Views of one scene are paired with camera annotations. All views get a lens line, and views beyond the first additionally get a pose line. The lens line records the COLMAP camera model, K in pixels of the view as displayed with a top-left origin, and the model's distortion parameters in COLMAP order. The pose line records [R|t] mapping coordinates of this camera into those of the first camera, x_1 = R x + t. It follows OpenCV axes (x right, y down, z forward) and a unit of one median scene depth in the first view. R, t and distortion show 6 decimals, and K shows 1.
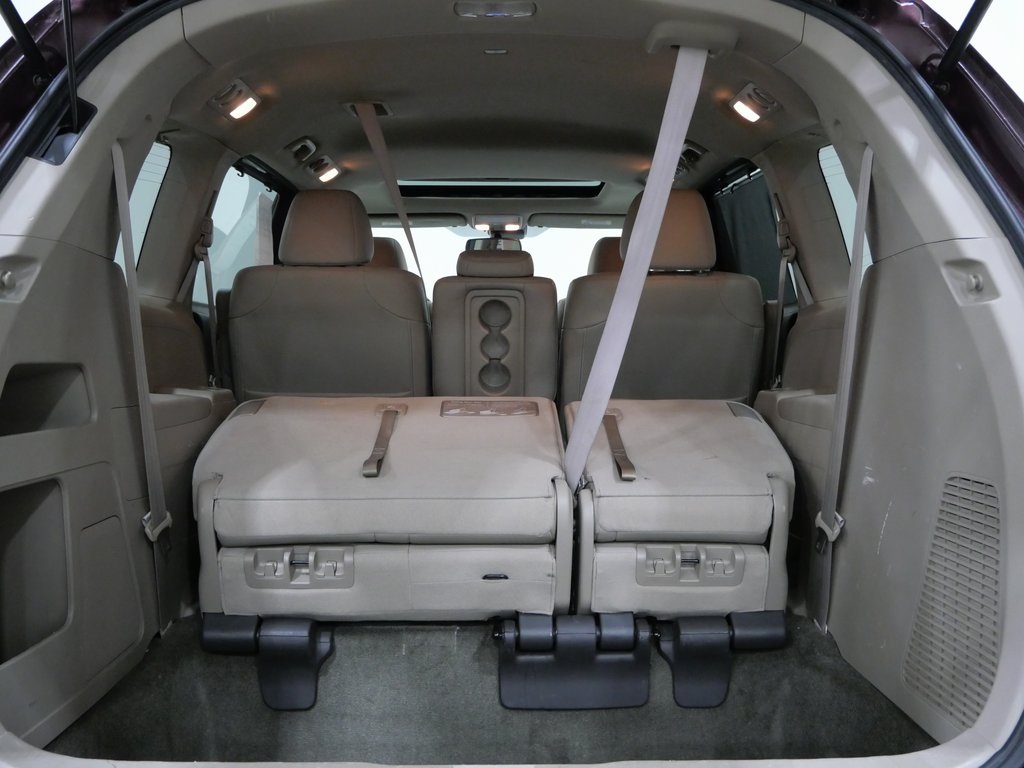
lens RADIAL K [[832.1, 0, 511.3], [0, 832.1, 380.9], [0, 0, 1]] dist [-0.027482, -0.000549]
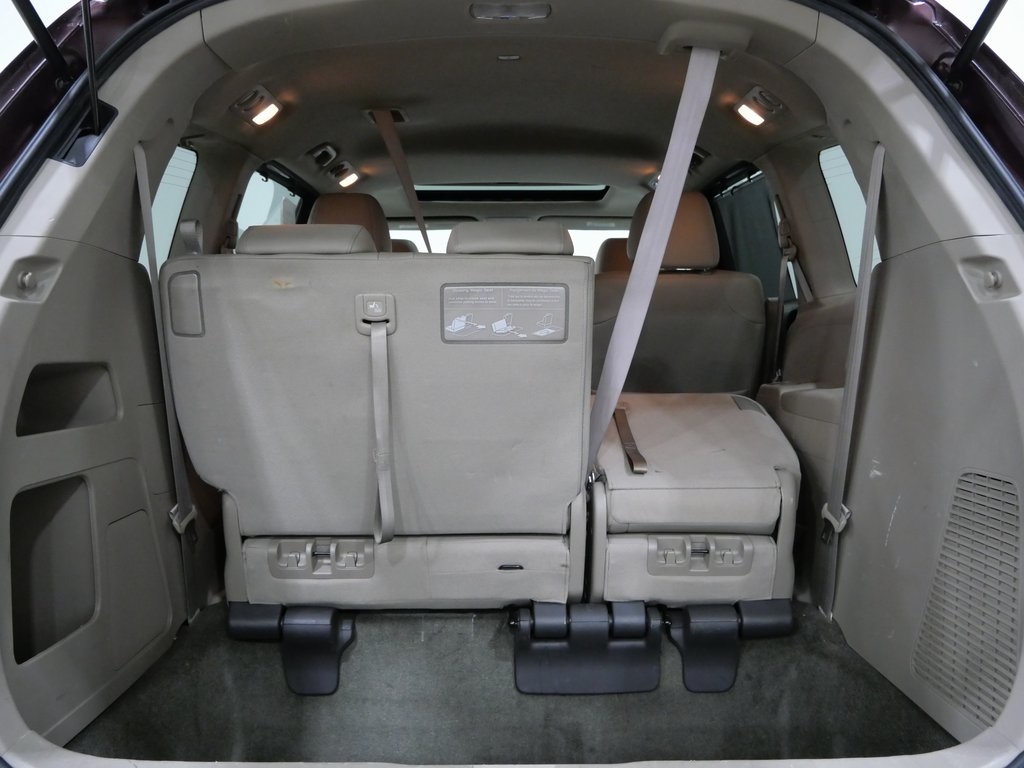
lens RADIAL K [[773.3, 0, 513.4], [0, 773.3, 382.5], [0, 0, 1]] dist [-0.031513, 0.002063]
pose [[0.999960, -0.002968, -0.008379, -0.007547], [0.003071, 0.999920, 0.012248, -0.005095], [0.008342, -0.012274, 0.999890, 0.045398]]
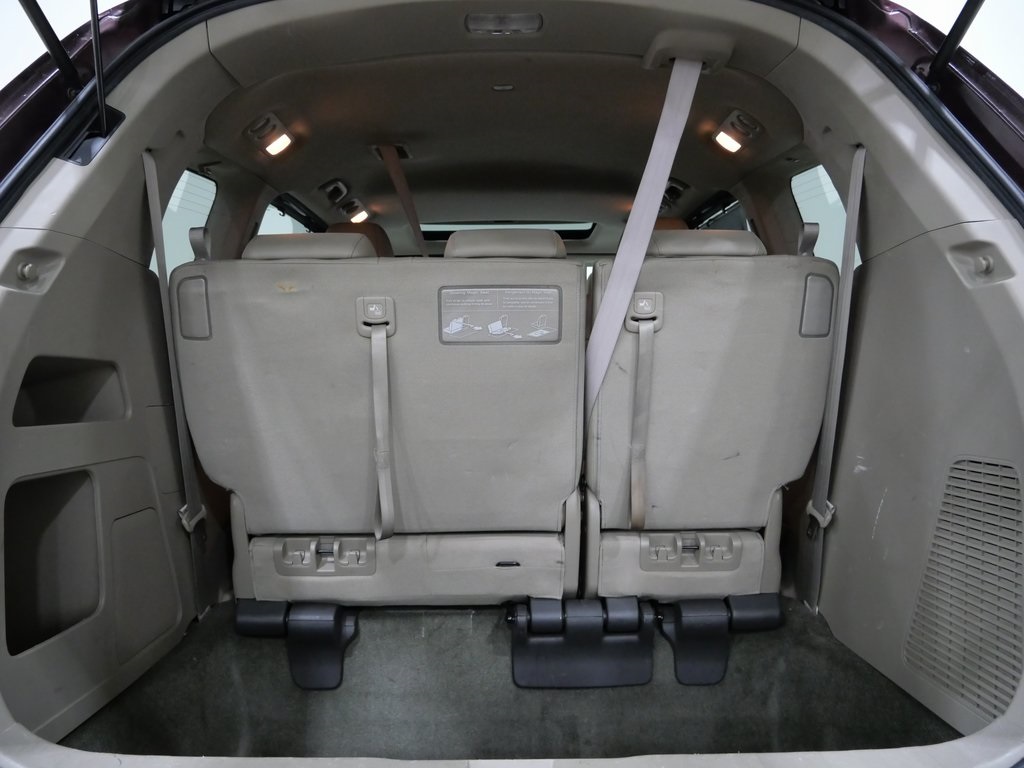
lens RADIAL K [[689.6, 0, 506.8], [0, 689.6, 384.0], [0, 0, 1]] dist [-0.044108, 0.006373]
pose [[0.999865, -0.009691, -0.013258, -0.006842], [0.009371, 0.999668, -0.024014, 0.026577], [0.013487, 0.023887, 0.999624, 0.113744]]
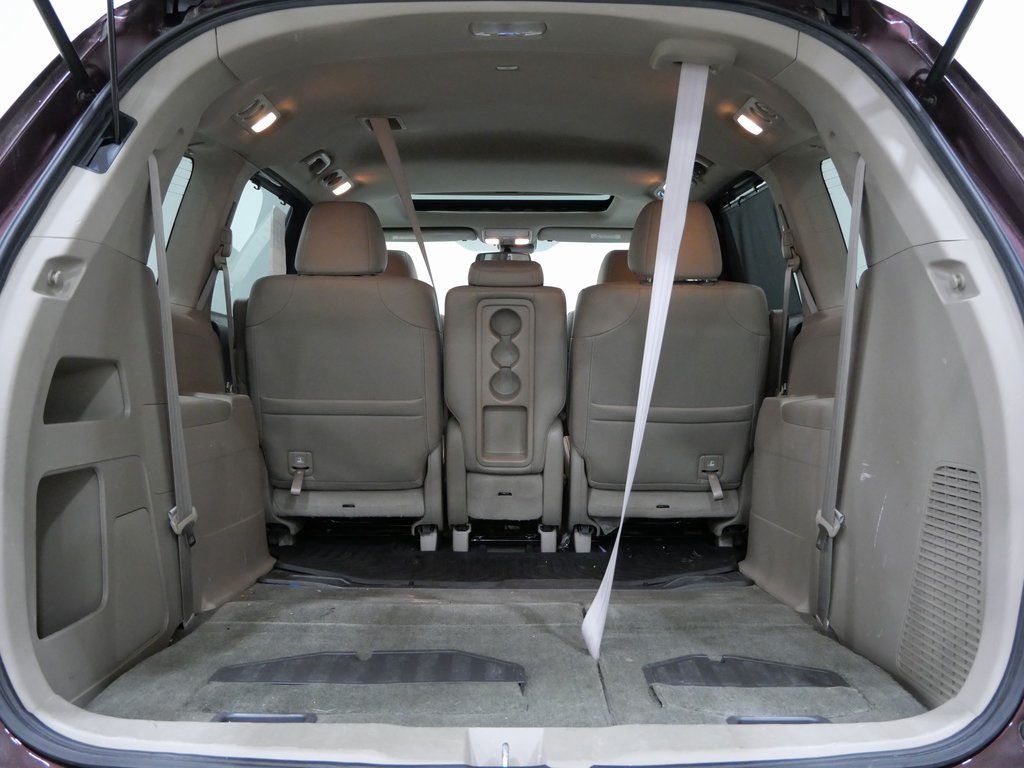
lens RADIAL K [[841.6, 0, 509.9], [0, 841.6, 380.7], [0, 0, 1]] dist [-0.022845, -0.006114]
pose [[0.999922, 0.001701, -0.012392, -0.002082], [-0.001958, 0.999783, -0.020719, 0.021154], [0.012354, 0.020741, 0.999709, -0.055704]]
